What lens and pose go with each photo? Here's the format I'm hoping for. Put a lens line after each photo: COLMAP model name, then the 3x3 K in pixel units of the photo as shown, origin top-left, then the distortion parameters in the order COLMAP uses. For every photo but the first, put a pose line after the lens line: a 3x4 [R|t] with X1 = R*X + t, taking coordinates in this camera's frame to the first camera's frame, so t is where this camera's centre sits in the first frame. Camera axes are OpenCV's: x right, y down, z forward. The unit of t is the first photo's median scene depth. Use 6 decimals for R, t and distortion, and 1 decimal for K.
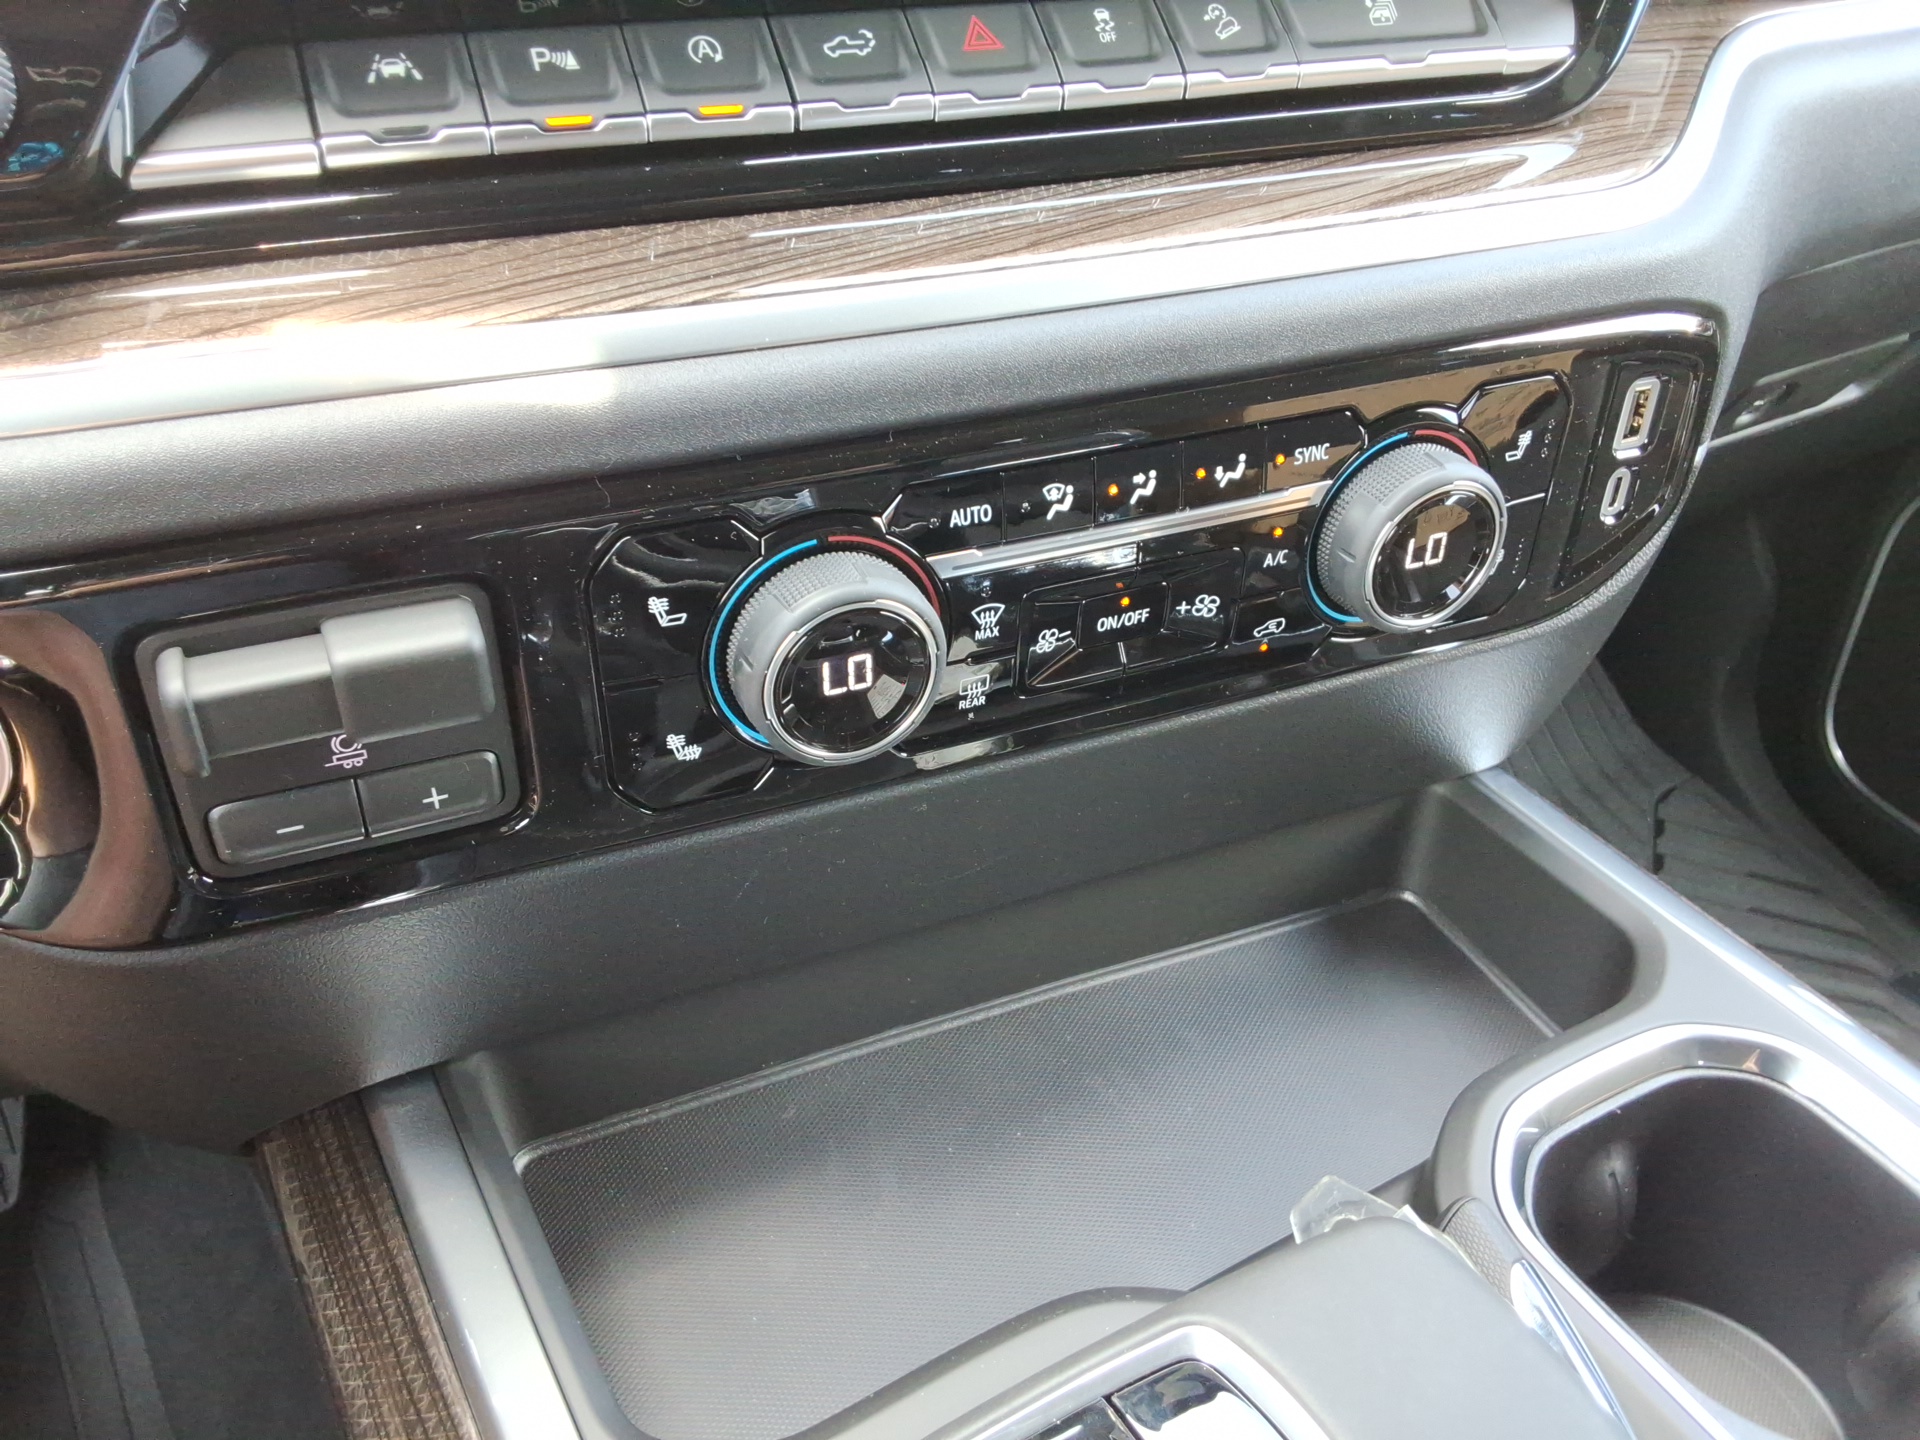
lens RADIAL K [[1555.0, 0, 979.0], [0, 1555.0, 710.6], [0, 0, 1]] dist [0.073582, -0.120445]
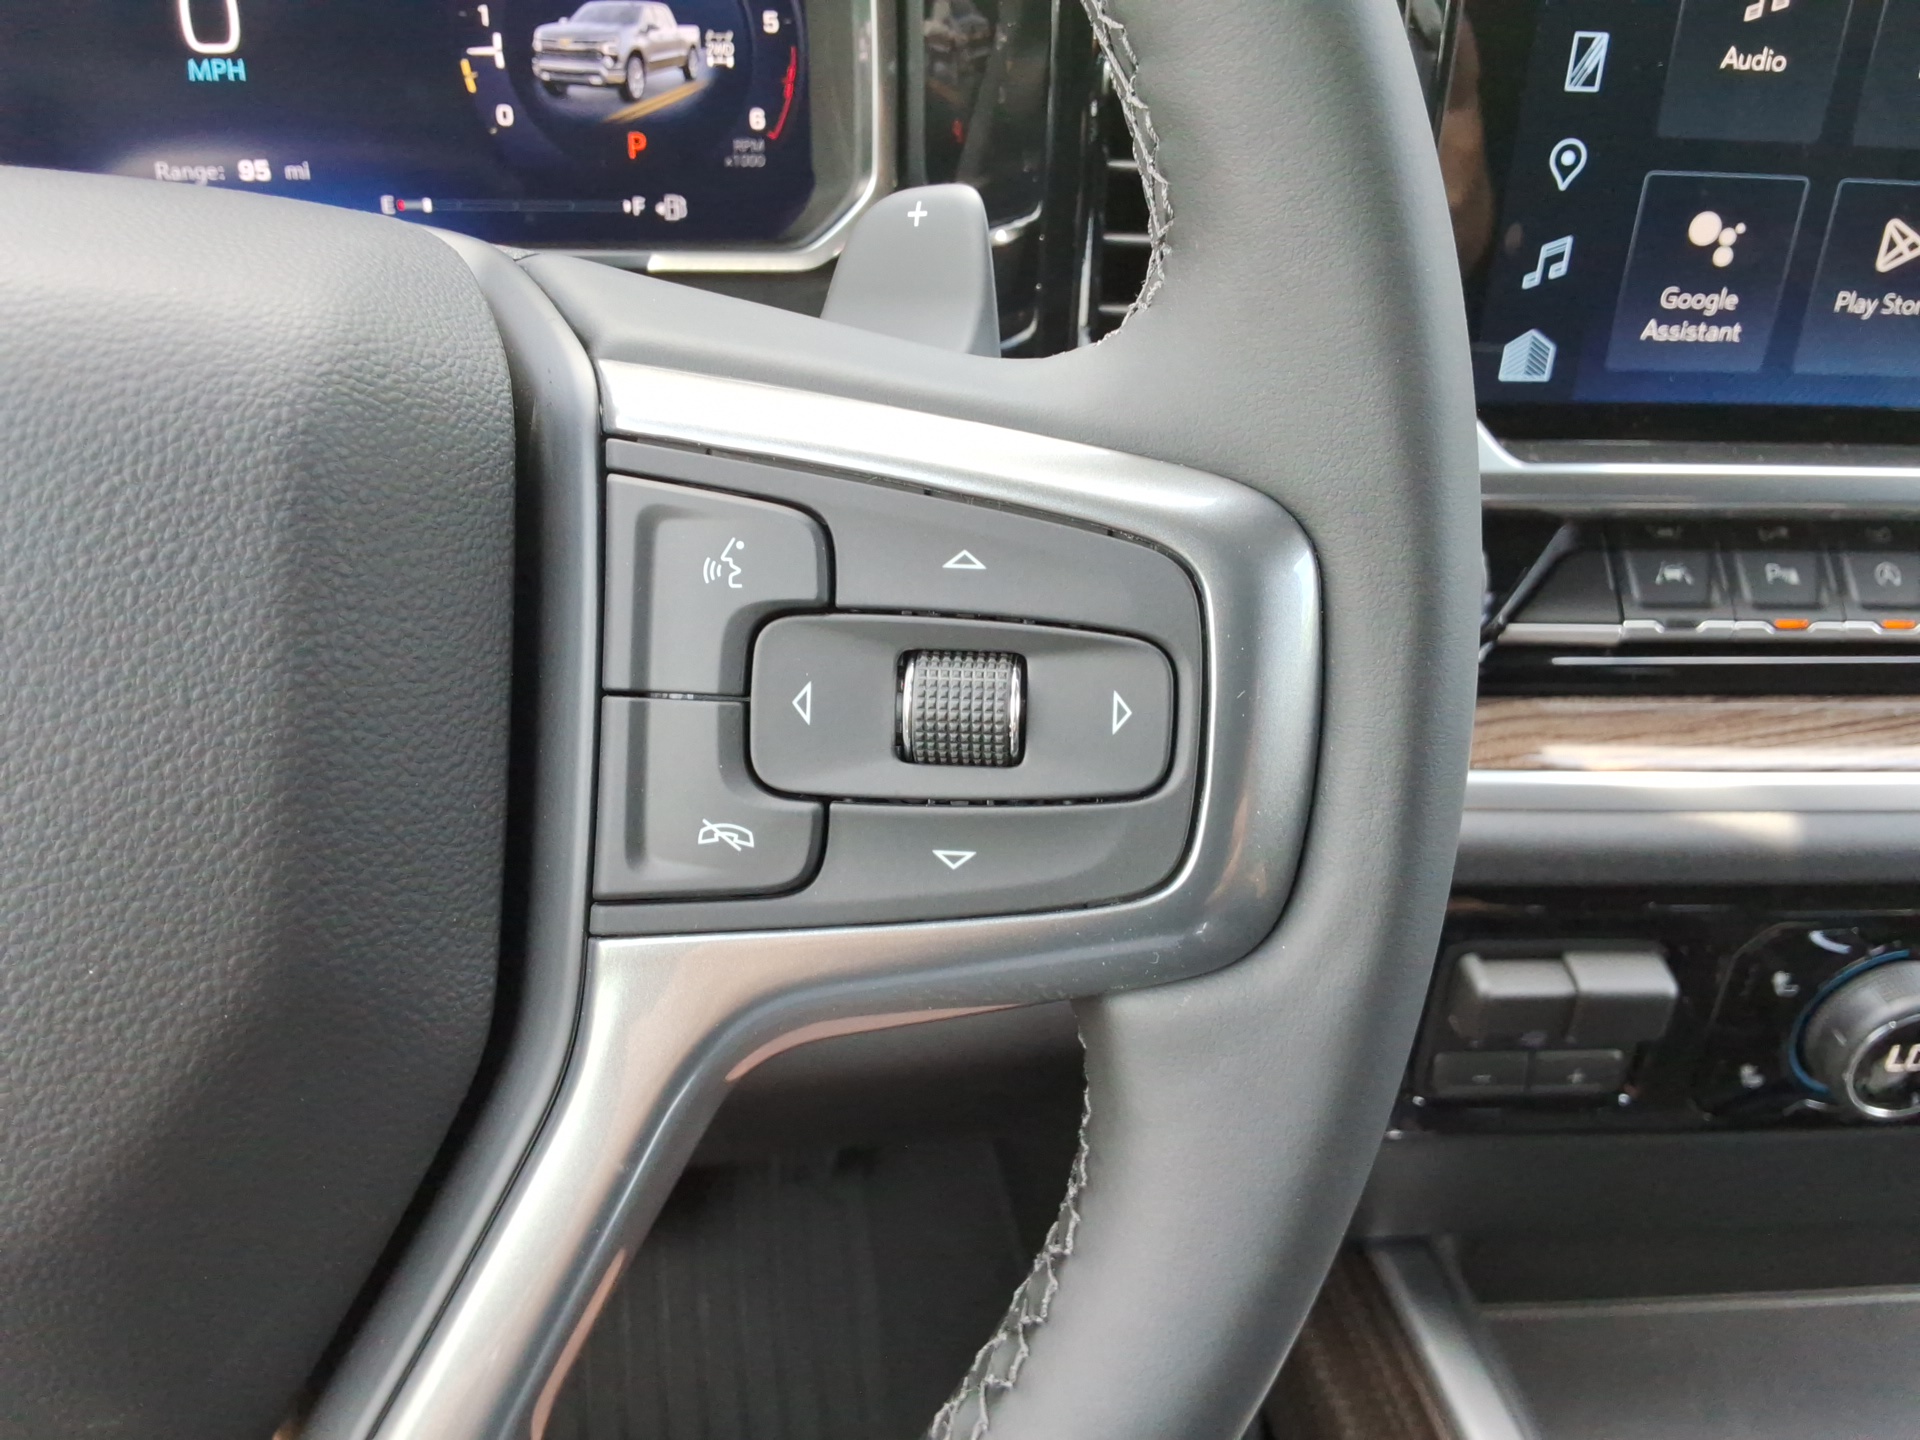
lens RADIAL K [[1563.8, 0, 981.6], [0, 1563.8, 716.3], [0, 0, 1]] dist [0.101254, -0.185545]
pose [[0.941748, 0.189626, -0.277762, -0.522992], [-0.203911, 0.978714, -0.023199, -0.117907], [0.267451, 0.078486, 0.960370, -0.514868]]
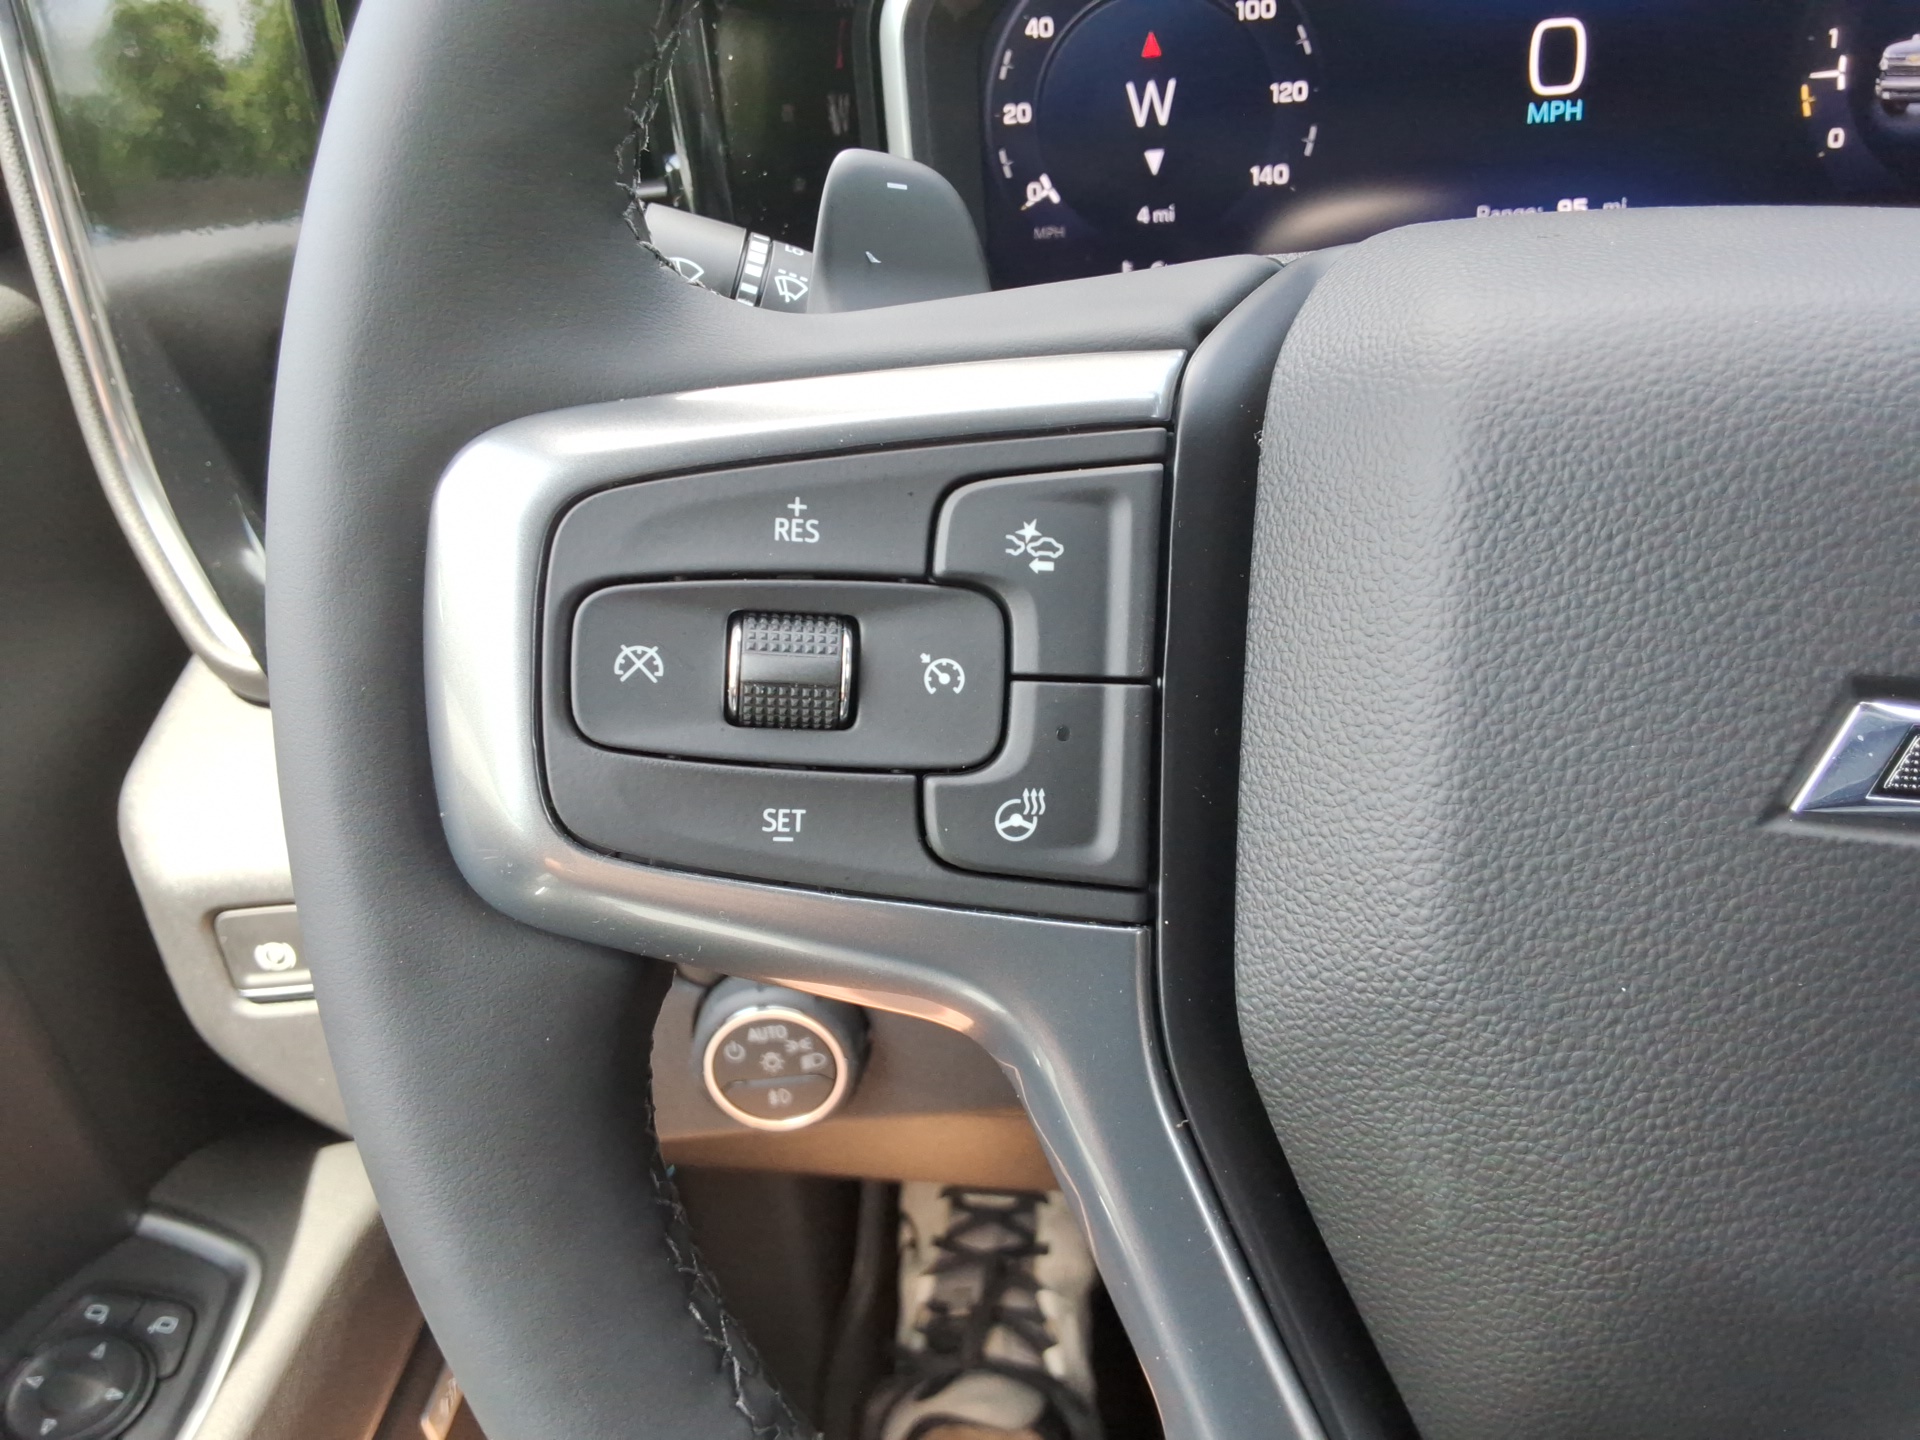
lens RADIAL K [[1563.8, 0, 981.6], [0, 1563.8, 716.3], [0, 0, 1]] dist [0.101254, -0.185545]
pose [[0.774919, 0.226388, -0.590126, -1.081084], [-0.246600, 0.967952, 0.047511, 0.015940], [0.581969, 0.108708, 0.805912, -0.793334]]
